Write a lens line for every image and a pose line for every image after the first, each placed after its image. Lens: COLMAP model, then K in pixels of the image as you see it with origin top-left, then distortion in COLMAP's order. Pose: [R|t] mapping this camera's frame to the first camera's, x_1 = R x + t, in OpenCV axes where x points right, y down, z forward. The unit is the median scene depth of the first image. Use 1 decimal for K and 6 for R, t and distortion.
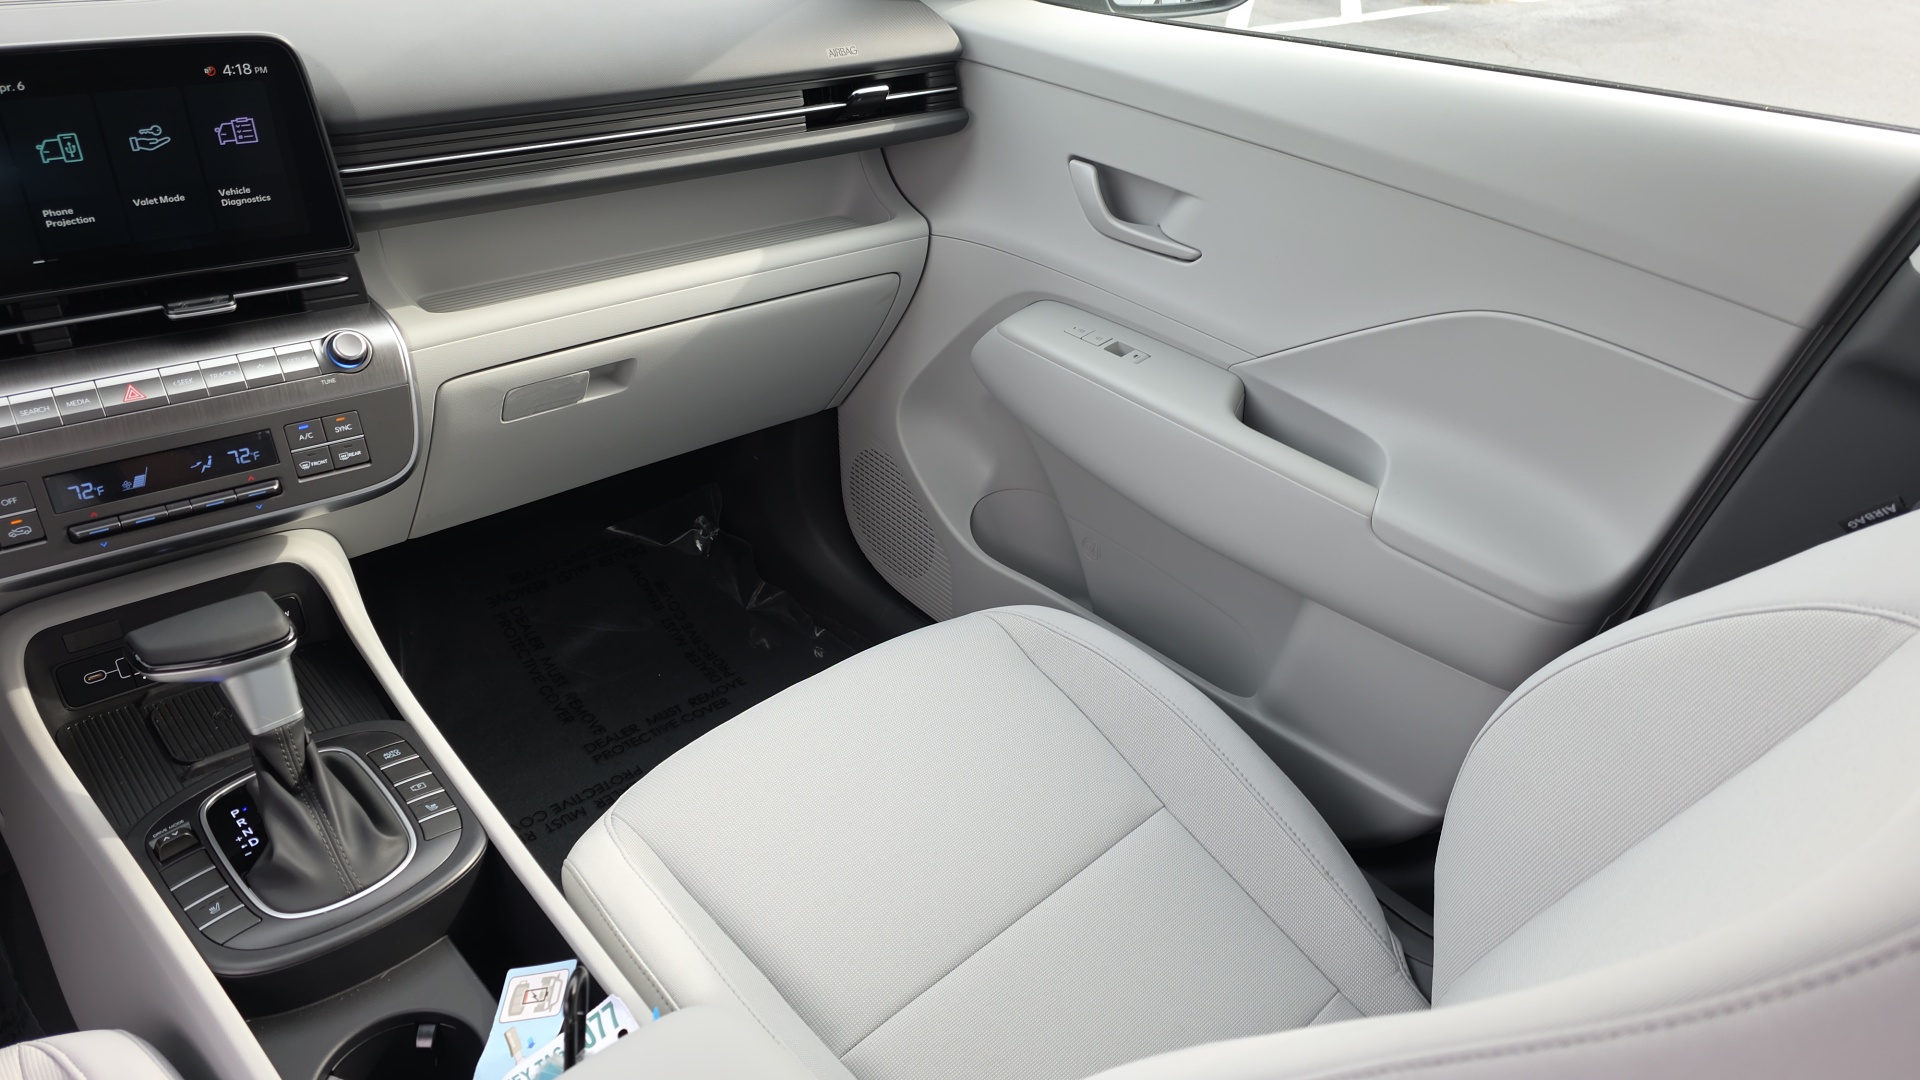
lens RADIAL K [[1279.4, 0, 940.4], [0, 1279.4, 537.0], [0, 0, 1]] dist [0.062965, -0.062638]
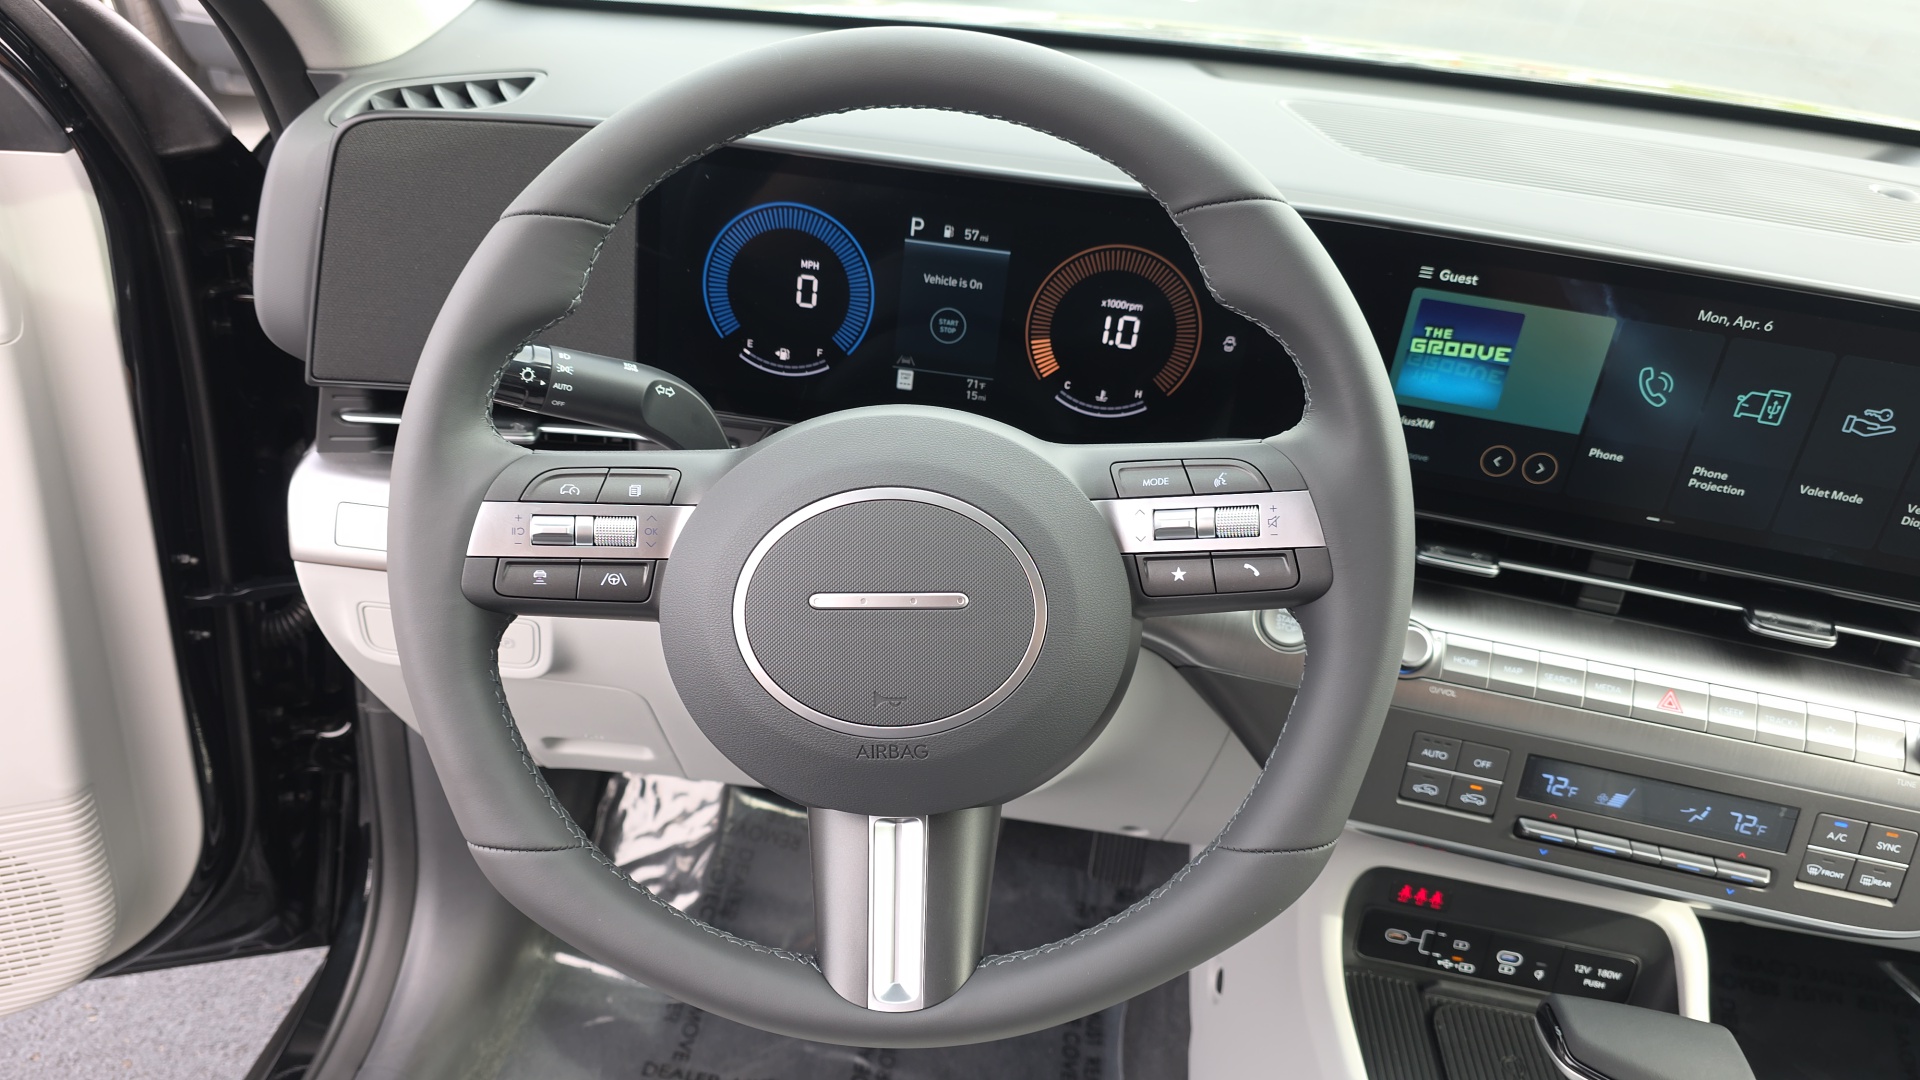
lens RADIAL K [[1303.5, 0, 929.9], [0, 1303.5, 555.6], [0, 0, 1]] dist [0.049061, -0.063201]
pose [[0.651628, 0.381542, -0.655597, -0.403843], [-0.448177, 0.890955, 0.073052, -0.044559], [0.611980, 0.246220, 0.751569, 0.101440]]
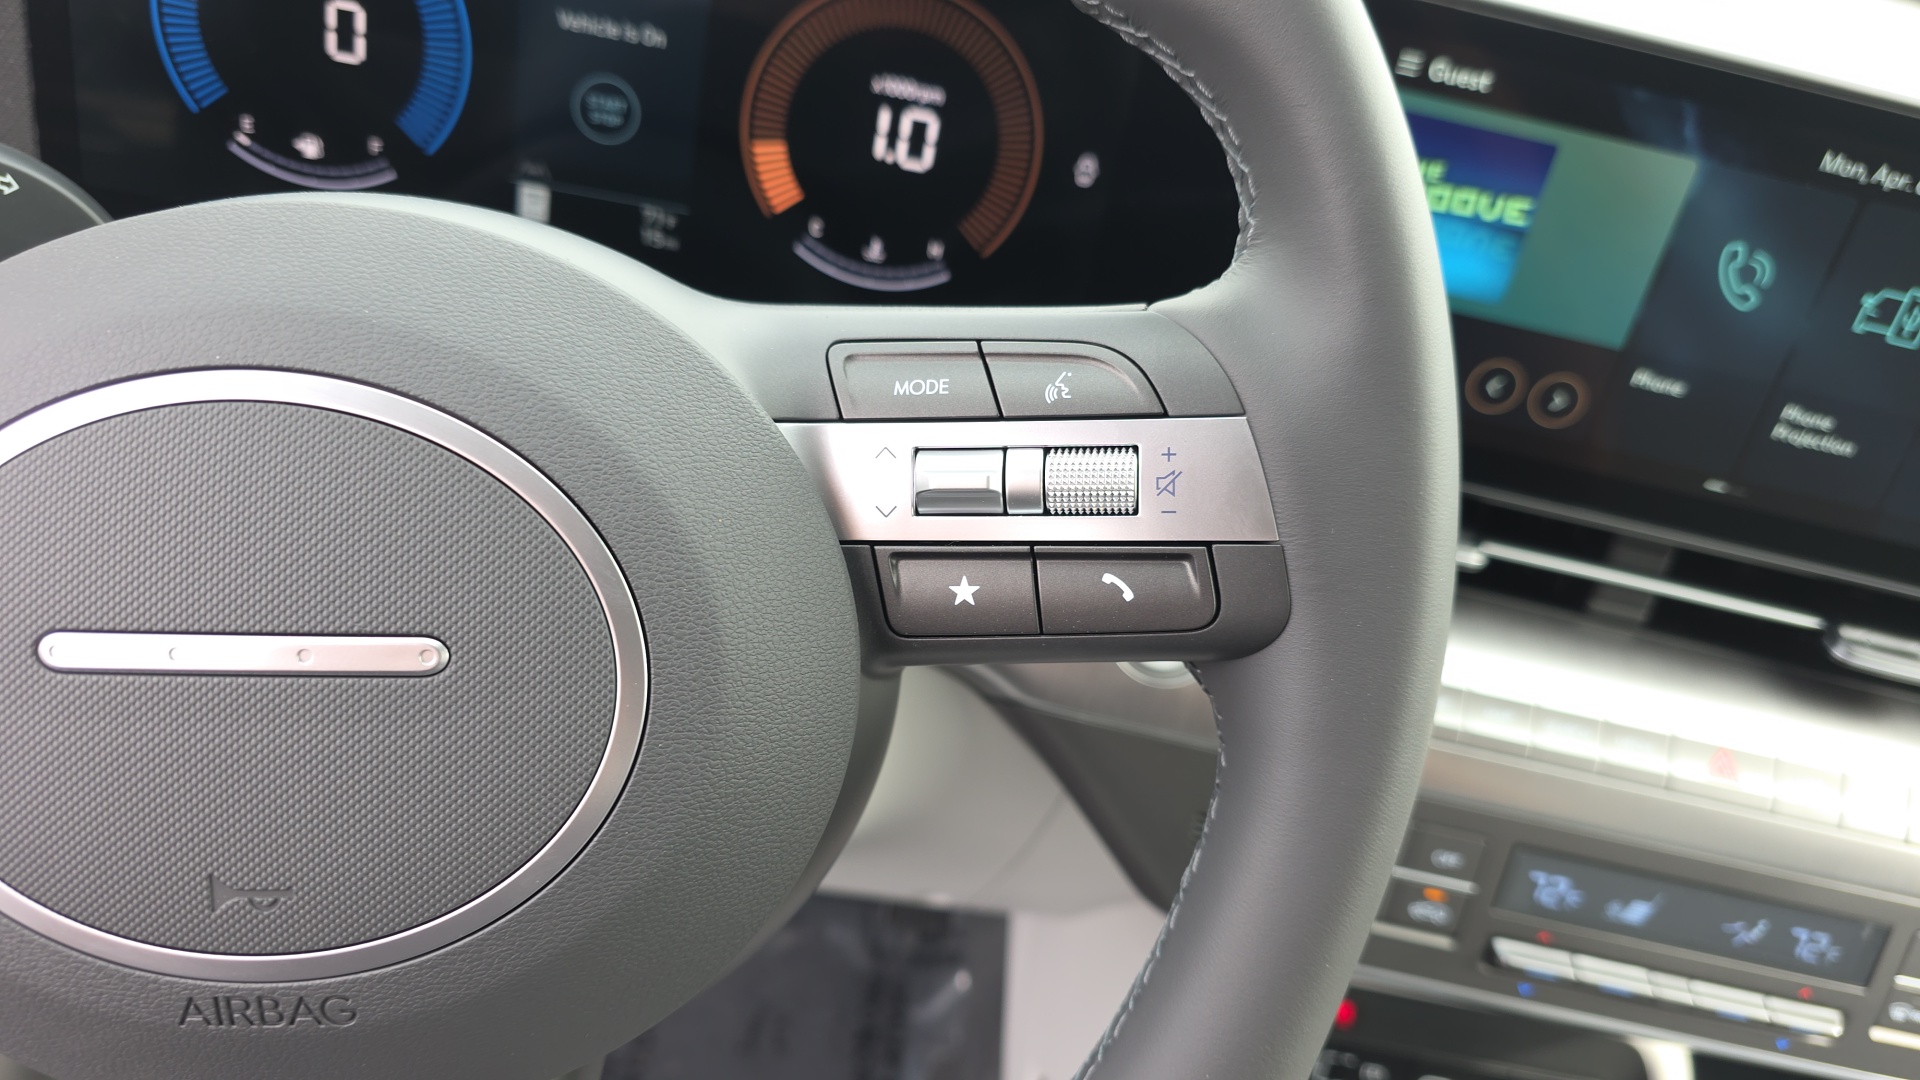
lens RADIAL K [[1356.7, 0, 960.1], [0, 1356.7, 560.5], [0, 0, 1]] dist [0.003360, -0.027076]
pose [[0.724862, 0.431149, -0.537295, -0.557304], [-0.479001, 0.875981, 0.056708, -0.064417], [0.495110, 0.216259, 0.841485, 0.362185]]
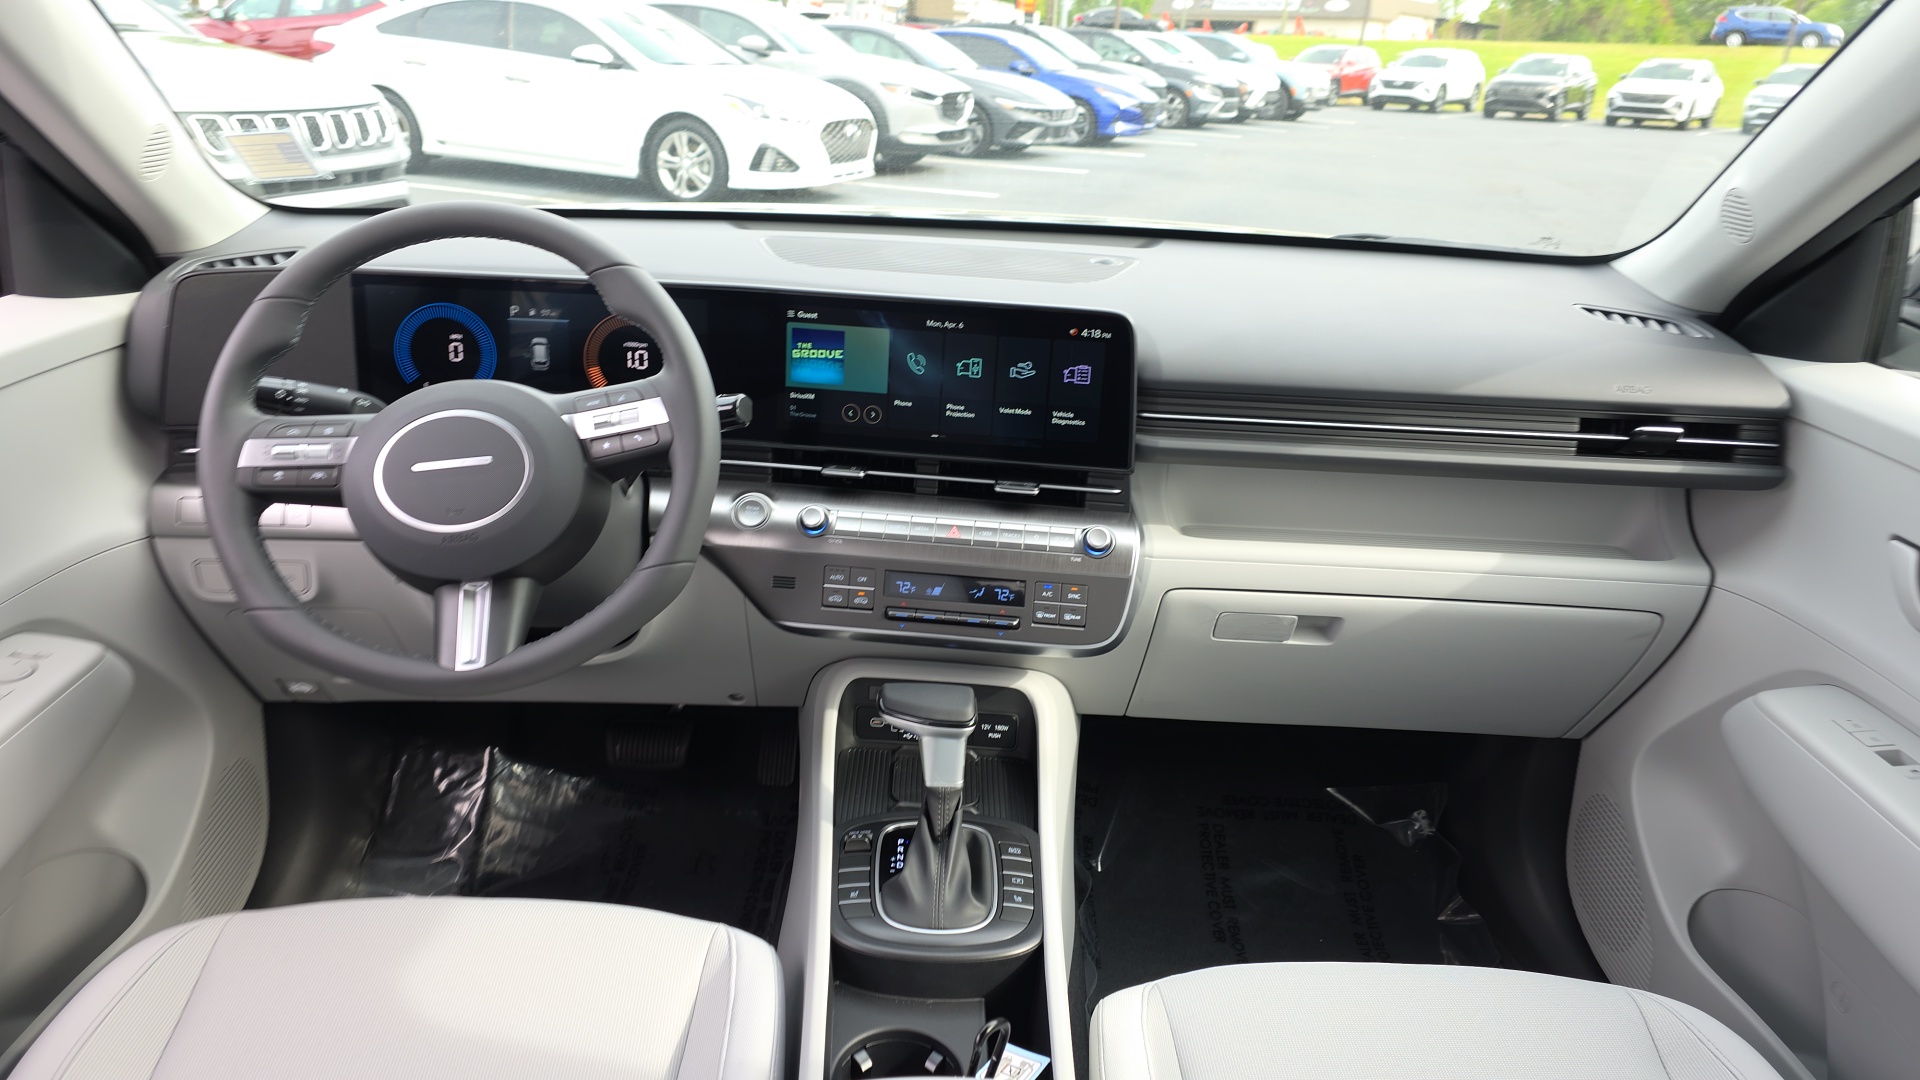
lens RADIAL K [[1279.4, 0, 940.4], [0, 1279.4, 537.0], [0, 0, 1]] dist [0.062965, -0.062638]
pose [[0.736709, 0.215364, -0.640997, 0.258130], [-0.356904, 0.928978, -0.098075, 0.035964], [0.574351, 0.301027, 0.761252, -0.077194]]
